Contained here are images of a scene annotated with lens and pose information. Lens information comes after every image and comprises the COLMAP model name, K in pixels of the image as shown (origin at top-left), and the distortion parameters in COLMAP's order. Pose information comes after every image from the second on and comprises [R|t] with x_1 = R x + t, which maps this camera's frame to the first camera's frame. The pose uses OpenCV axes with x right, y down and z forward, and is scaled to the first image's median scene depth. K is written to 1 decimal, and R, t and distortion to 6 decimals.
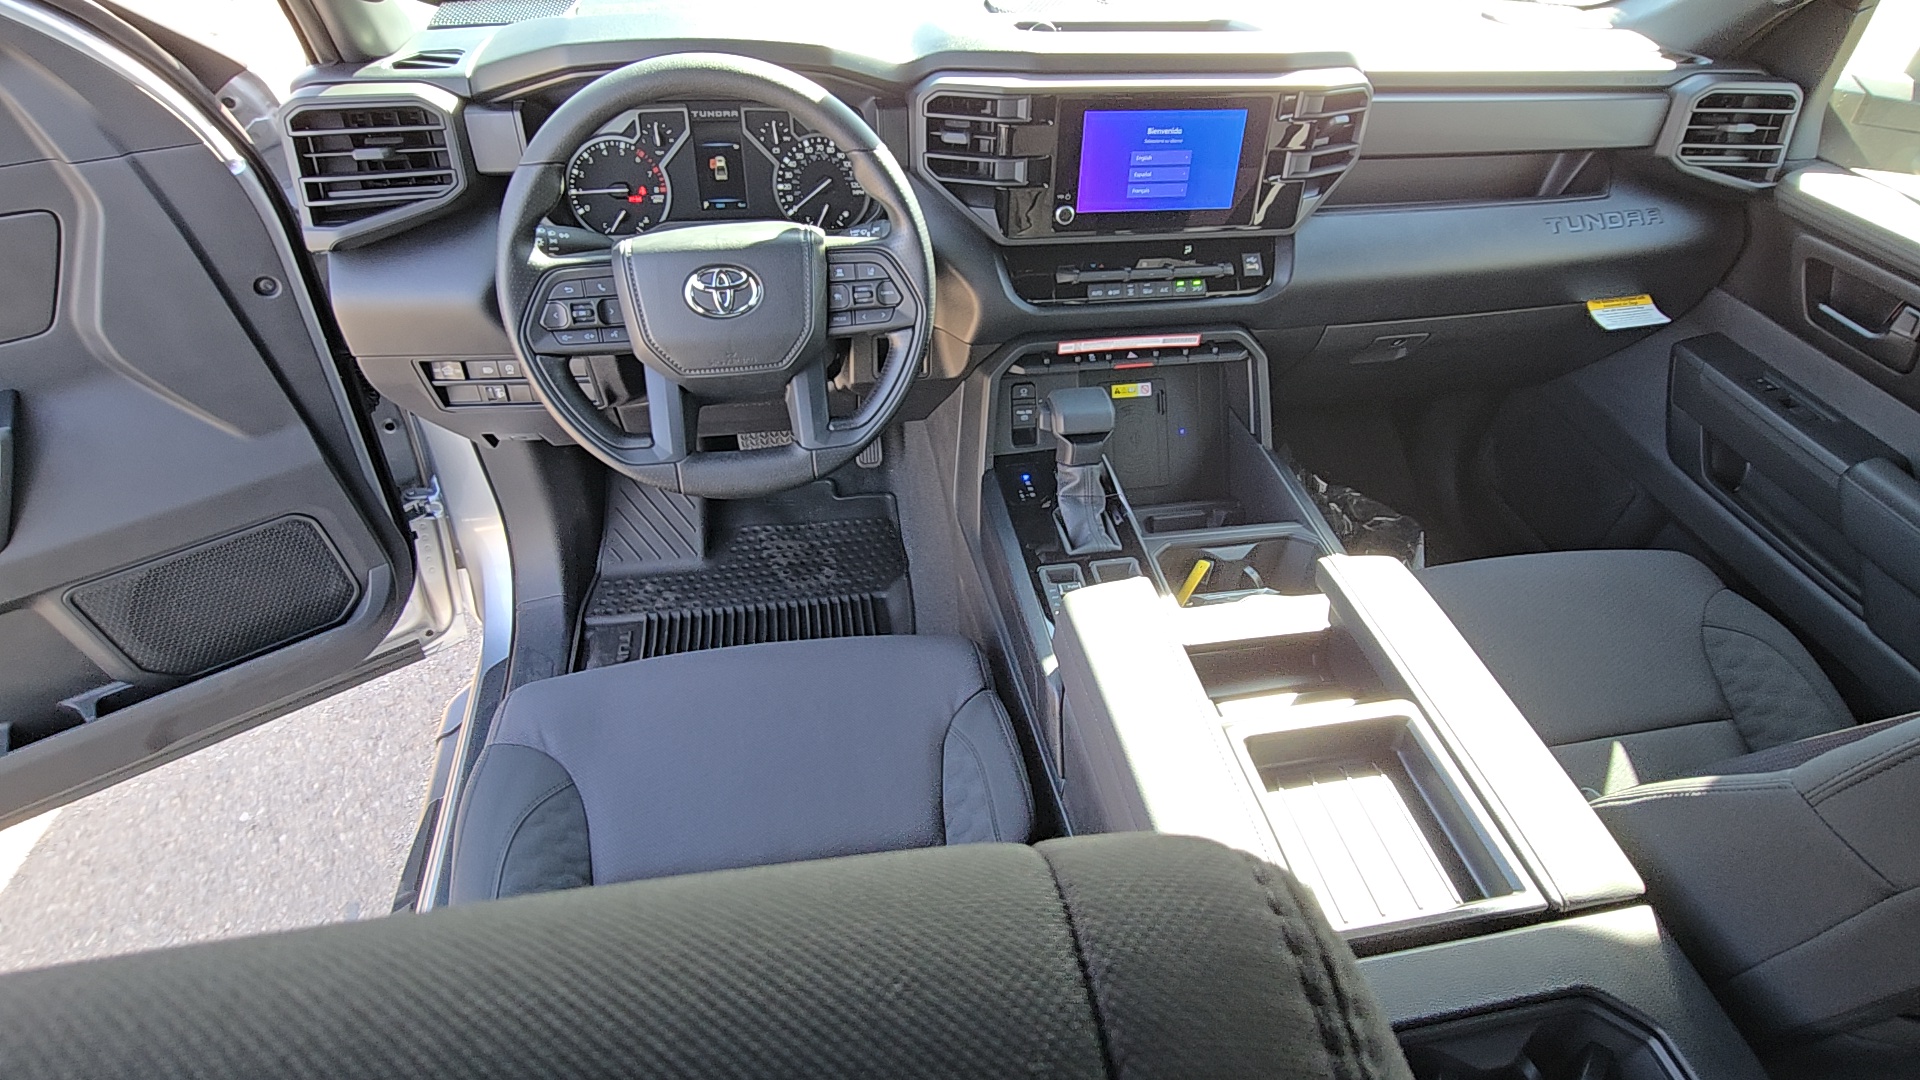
lens RADIAL K [[974.8, 0, 969.9], [0, 974.8, 546.3], [0, 0, 1]] dist [0.002086, -0.000304]
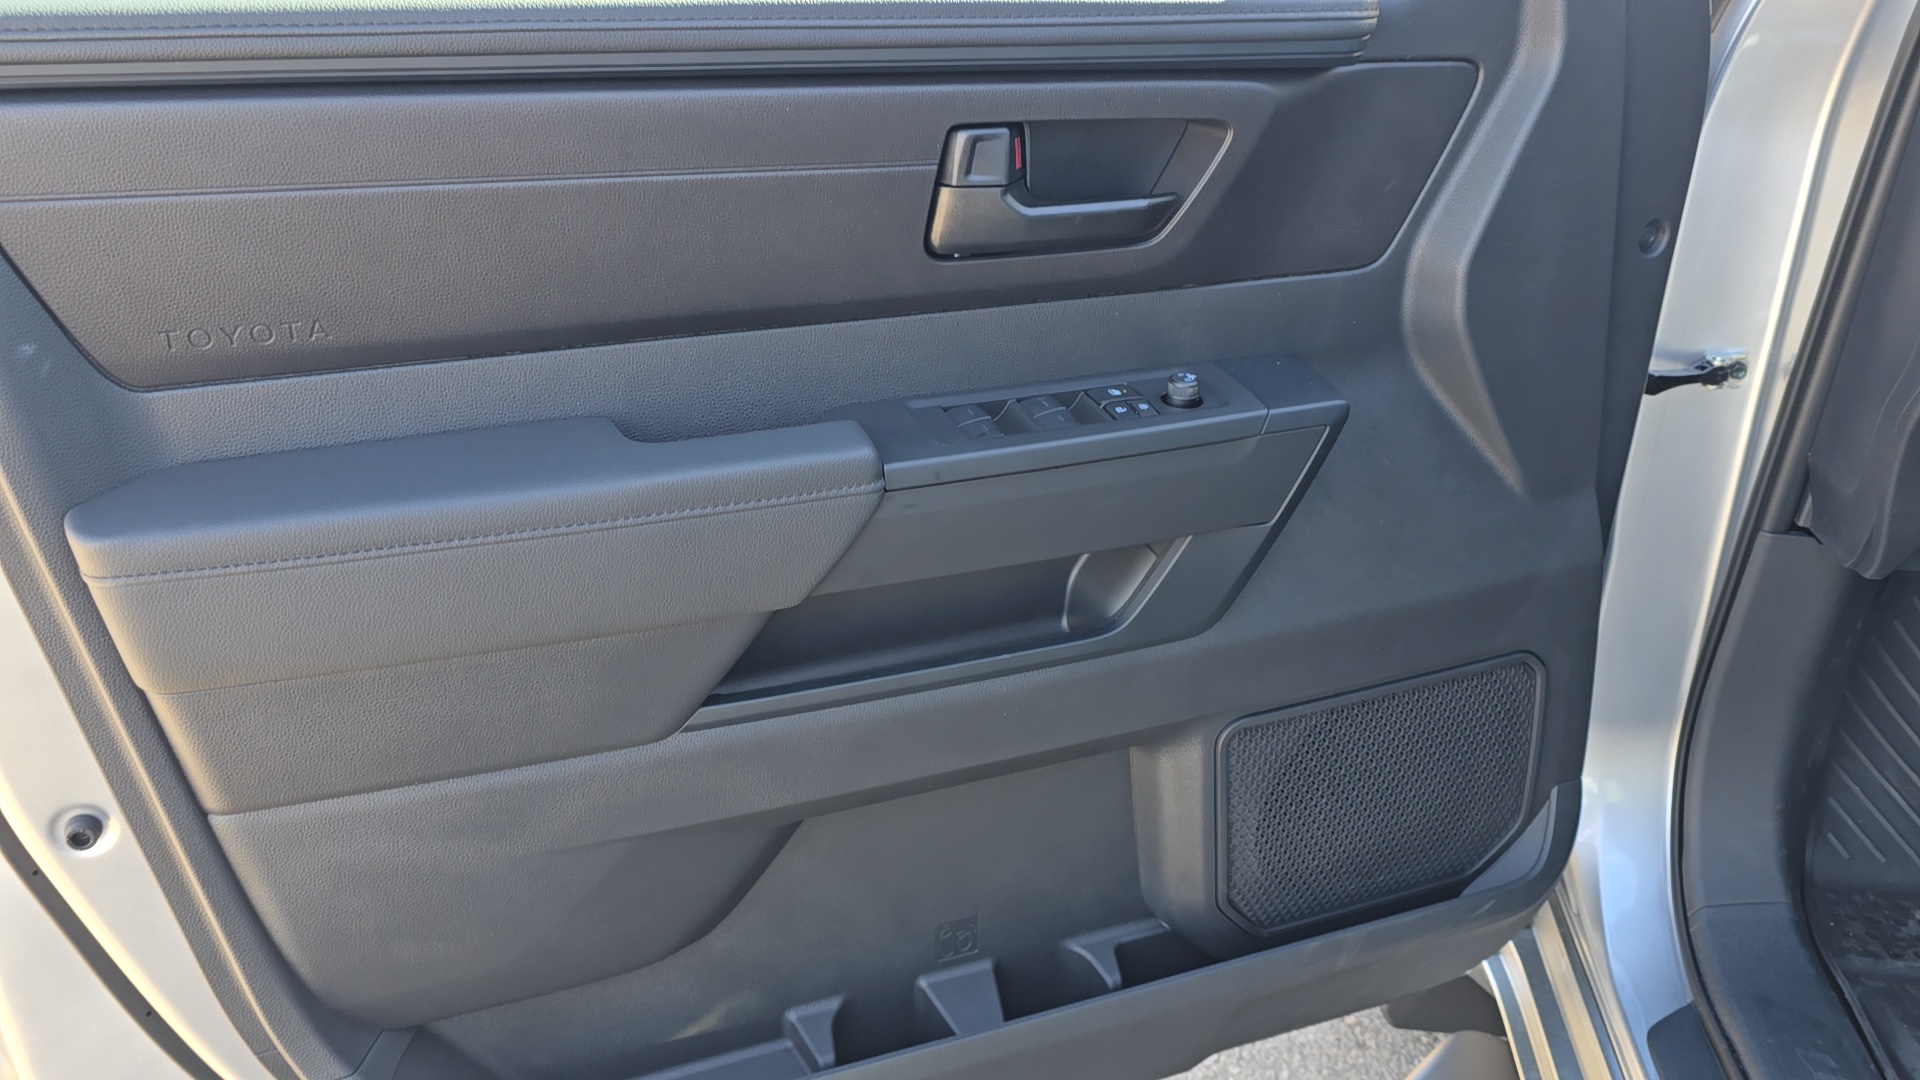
lens RADIAL K [[1618.6, 0, 960.0], [0, 1618.6, 540.0], [0, 0, 1]] dist [-0.010807, 0.001005]
pose [[0.964950, 0.094545, -0.244811, -0.872677], [-0.159229, 0.952447, -0.259789, 0.212561], [0.208607, 0.289665, 0.934118, 0.089921]]
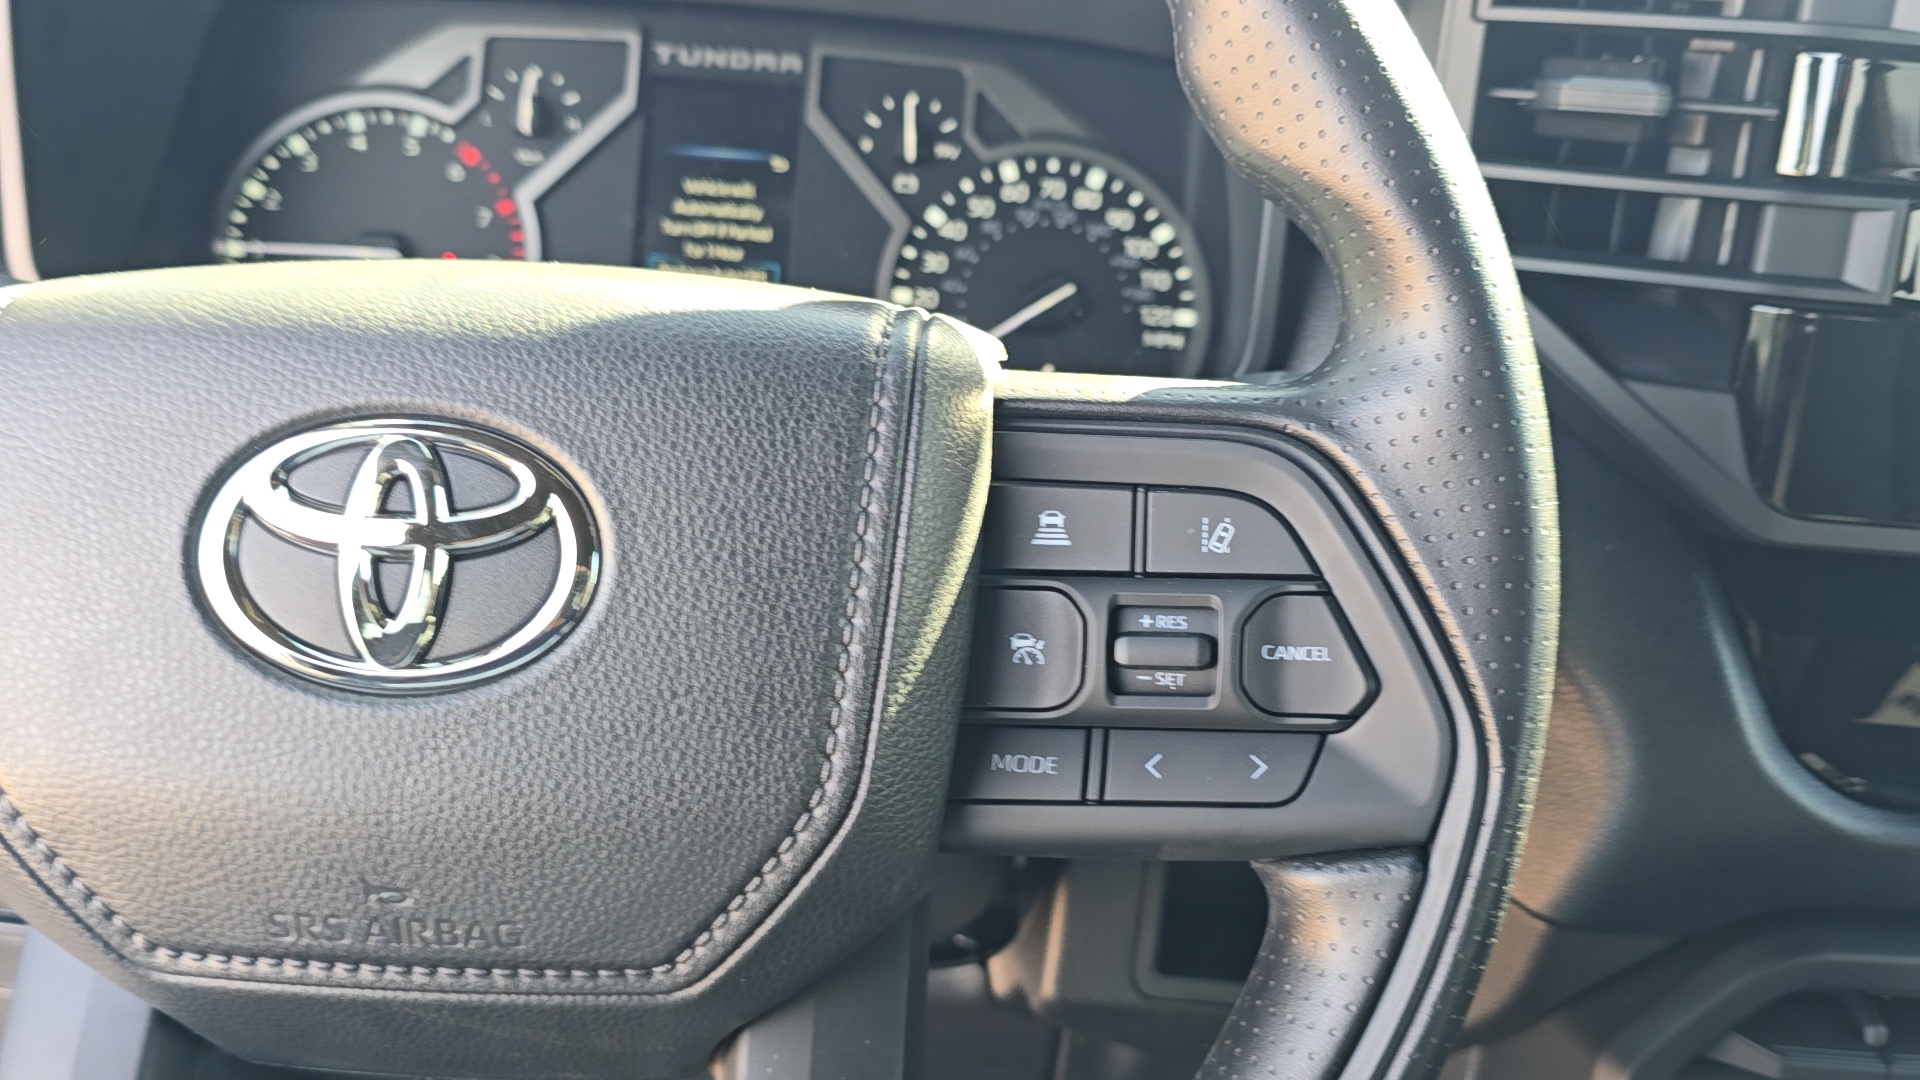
lens RADIAL K [[1698.3, 0, 1002.9], [0, 1698.3, 580.9], [0, 0, 1]] dist [-0.026805, 0.003485]
pose [[0.979735, 0.101325, -0.172782, -0.068154], [-0.151101, 0.940135, -0.305474, -0.138381], [0.131486, 0.325391, 0.936393, 0.558083]]
